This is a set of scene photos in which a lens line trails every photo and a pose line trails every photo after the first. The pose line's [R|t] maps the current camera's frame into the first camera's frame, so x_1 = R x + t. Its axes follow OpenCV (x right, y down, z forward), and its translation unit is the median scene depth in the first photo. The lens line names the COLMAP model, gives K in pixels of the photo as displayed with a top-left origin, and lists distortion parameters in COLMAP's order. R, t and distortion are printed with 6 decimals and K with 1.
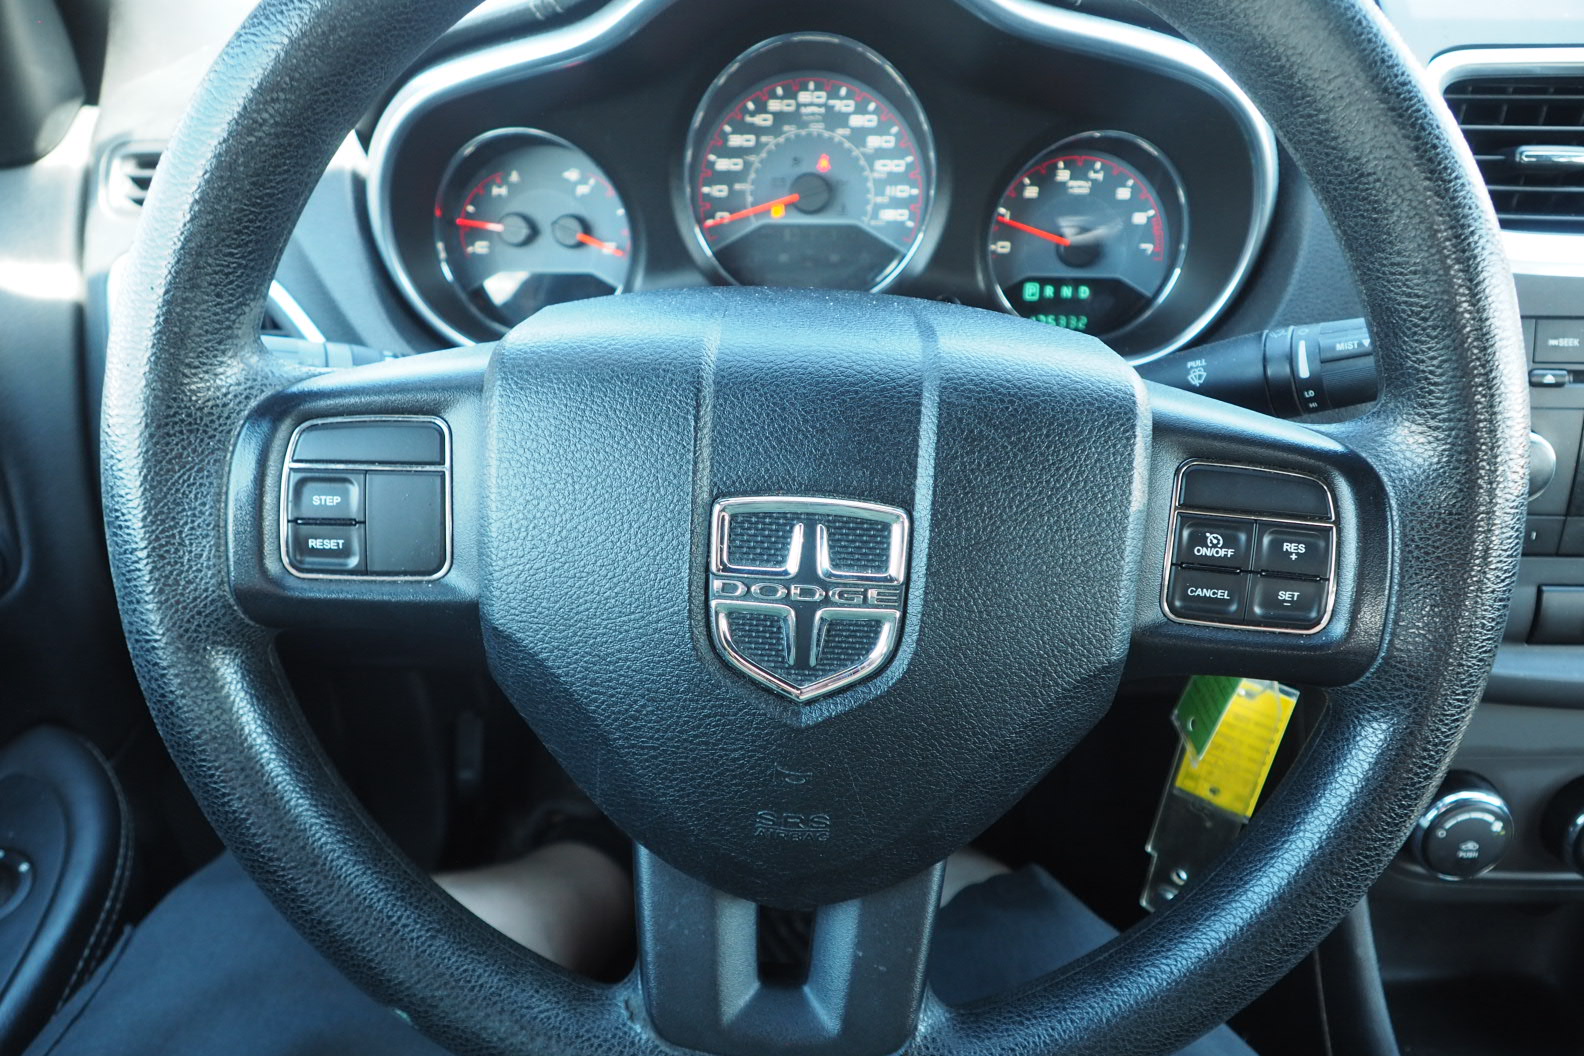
lens RADIAL K [[1156.3, 0, 792.0], [0, 1156.3, 528.0], [0, 0, 1]] dist [-0.036811, 0.001361]
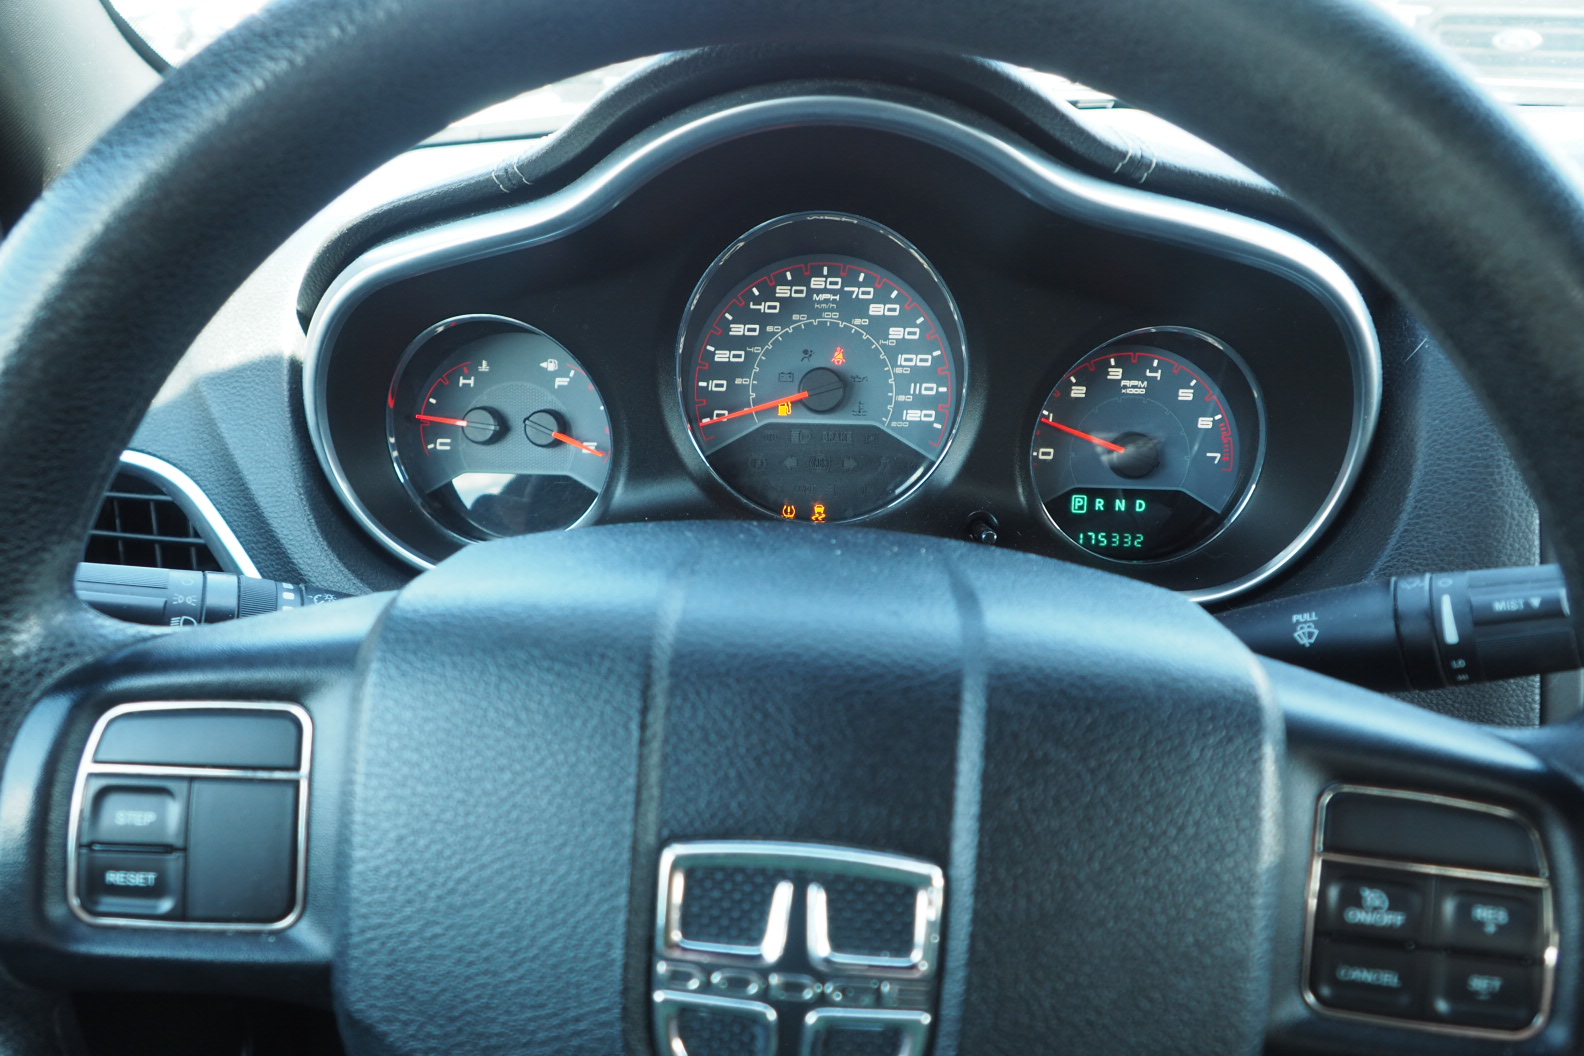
lens RADIAL K [[1156.3, 0, 792.0], [0, 1156.3, 528.0], [0, 0, 1]] dist [-0.036811, 0.001361]
pose [[0.999696, 0.015849, -0.018903, 0.019115], [-0.018395, 0.989525, -0.143186, -0.108230], [0.016436, 0.143490, 0.989515, 0.266775]]
